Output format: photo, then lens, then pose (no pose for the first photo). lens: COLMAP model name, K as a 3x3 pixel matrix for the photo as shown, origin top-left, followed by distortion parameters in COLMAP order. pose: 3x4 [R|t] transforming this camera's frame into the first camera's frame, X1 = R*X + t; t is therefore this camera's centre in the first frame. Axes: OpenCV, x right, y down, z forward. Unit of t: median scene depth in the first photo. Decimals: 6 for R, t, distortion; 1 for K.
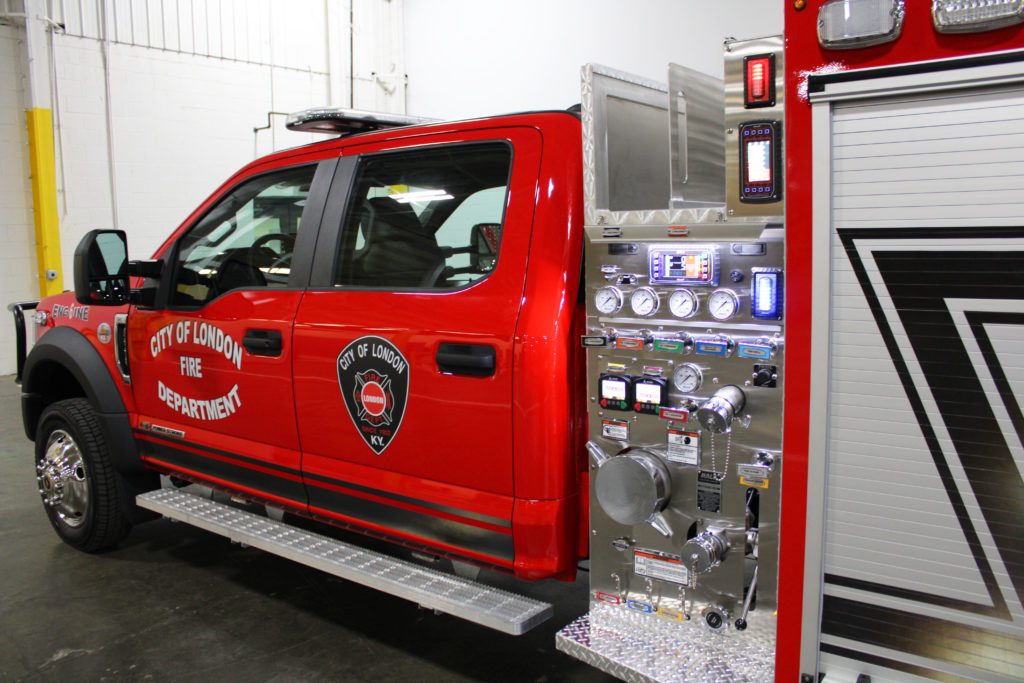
lens RADIAL K [[842.7, 0, 512.0], [0, 842.7, 341.5], [0, 0, 1]] dist [-0.152034, 0.115521]
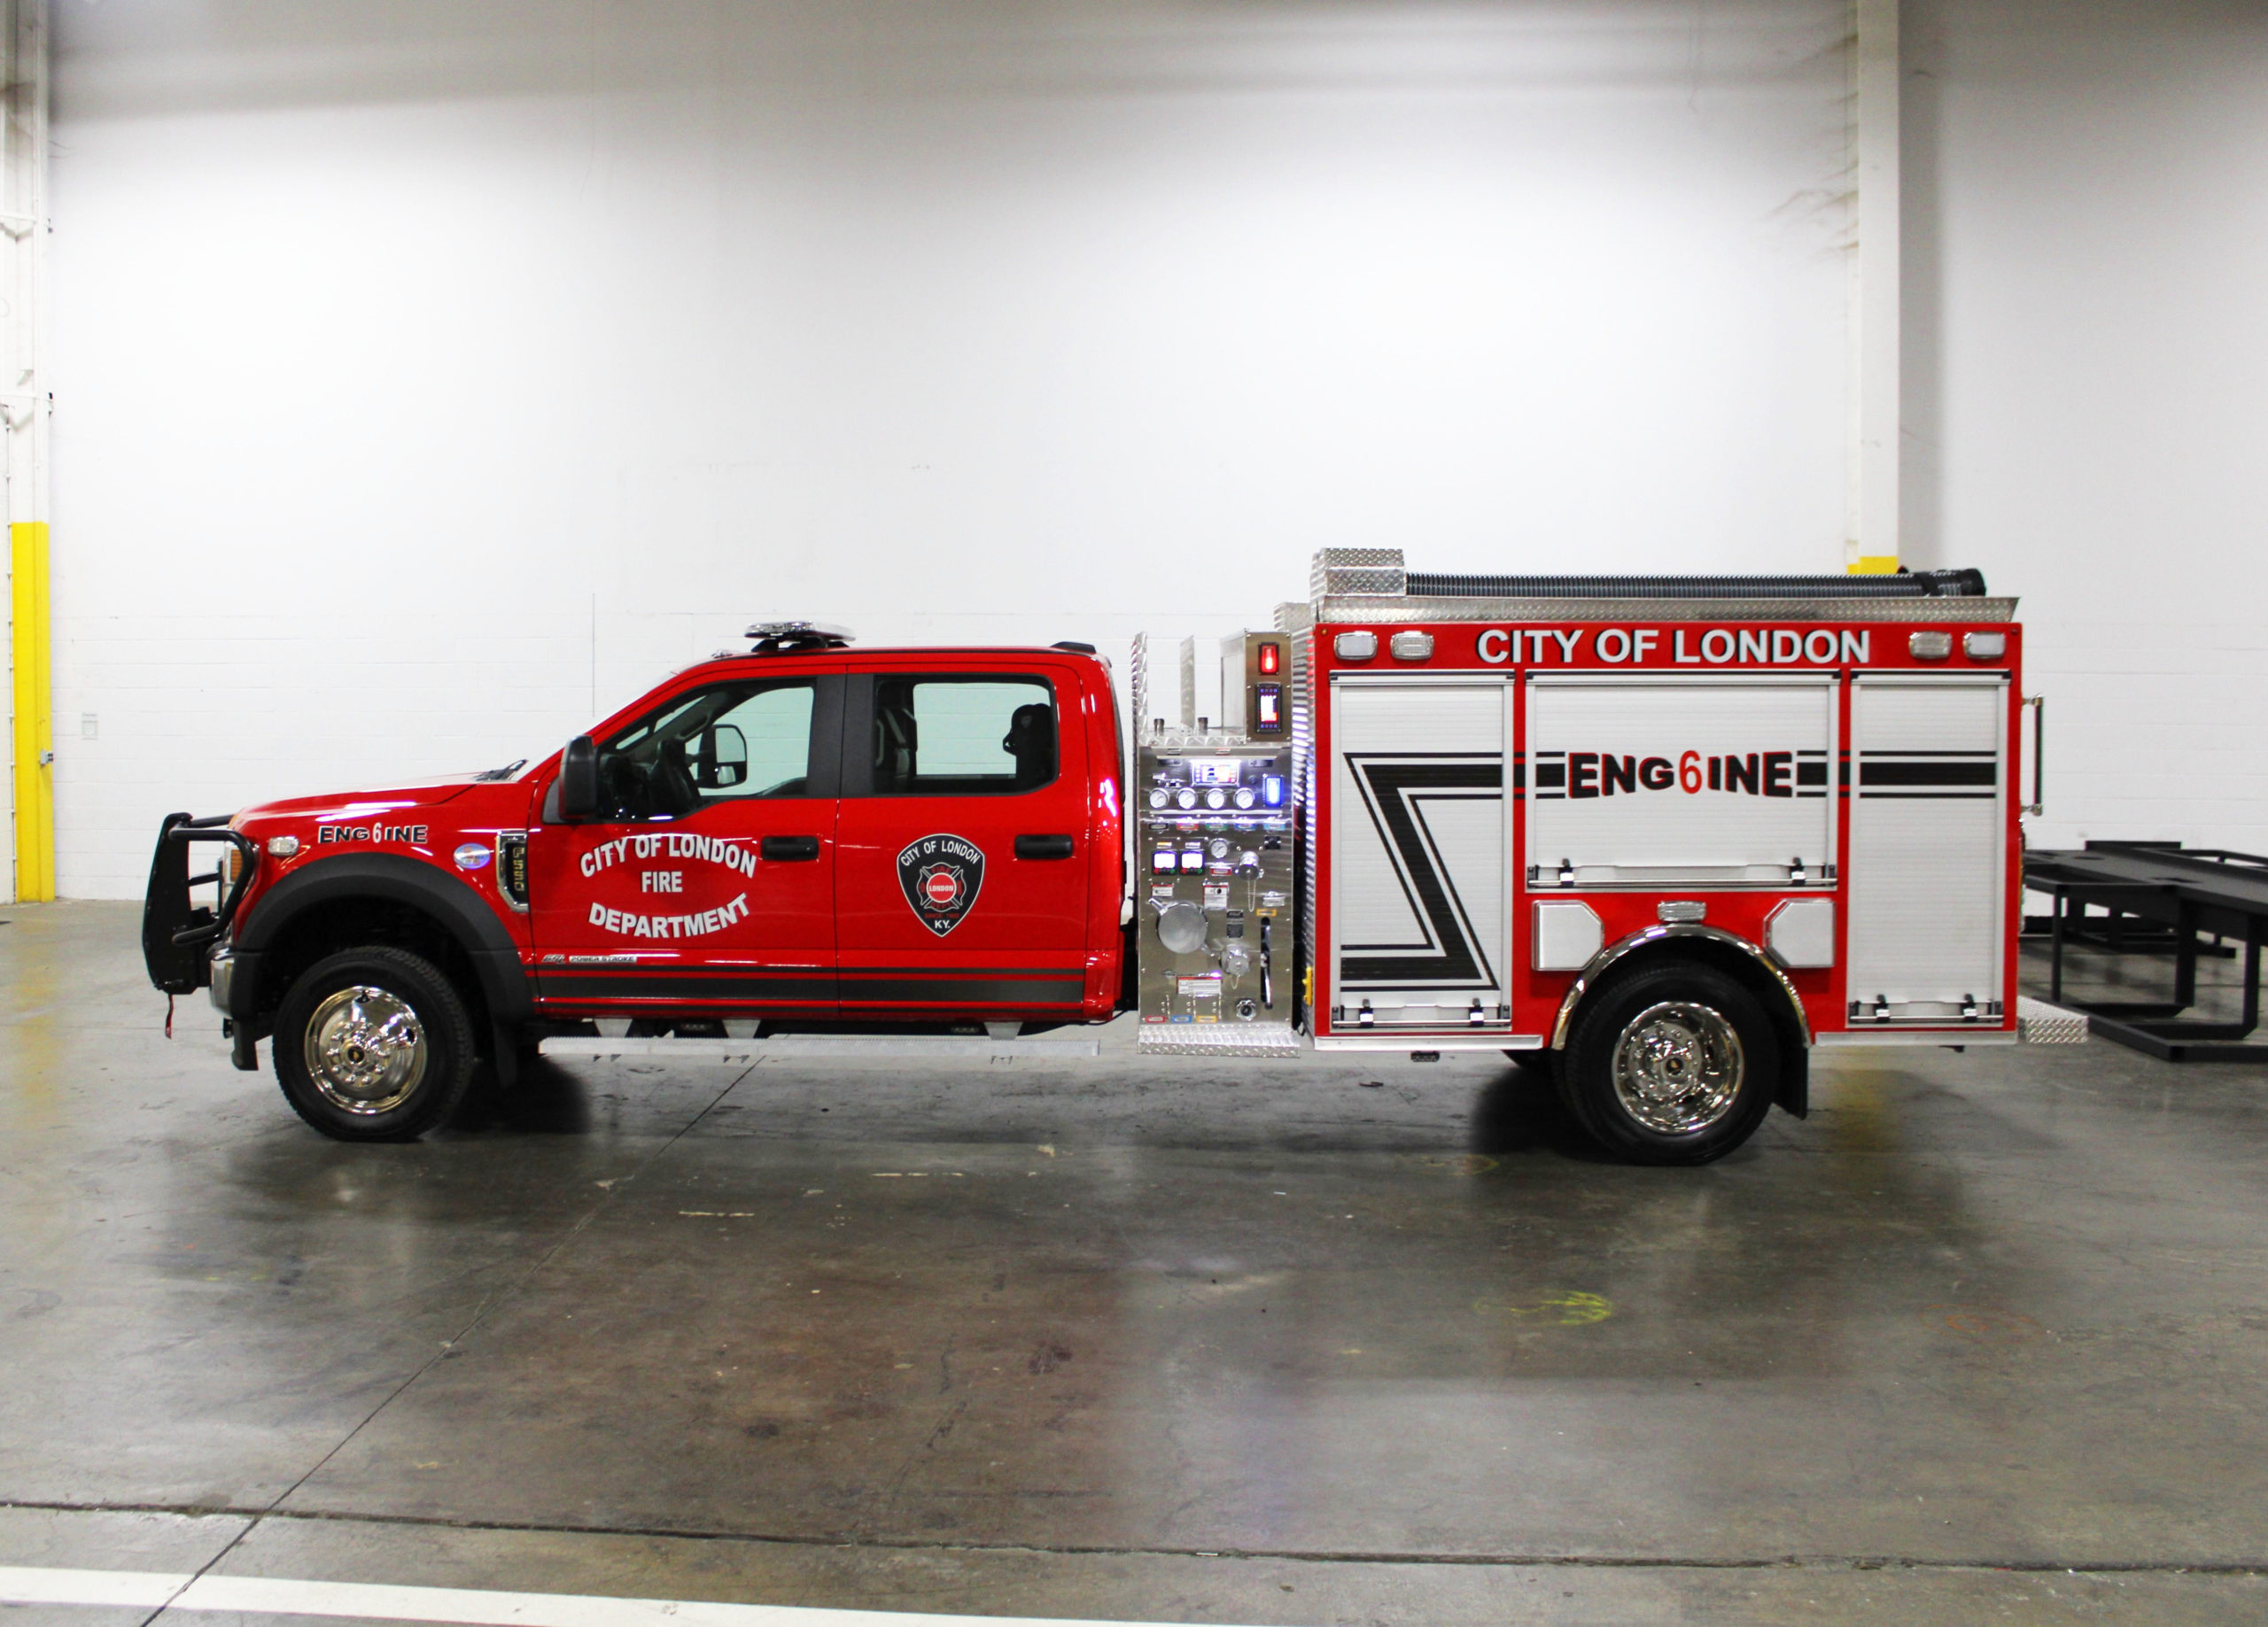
lens RADIAL K [[2032.5, 0, 1053.9], [0, 2032.5, 814.5], [0, 0, 1]] dist [-0.116663, 0.004284]
pose [[0.813860, -0.013670, 0.580901, -1.660457], [0.056393, 0.996862, -0.055551, 0.130689], [-0.578319, 0.077970, 0.812077, -1.384215]]
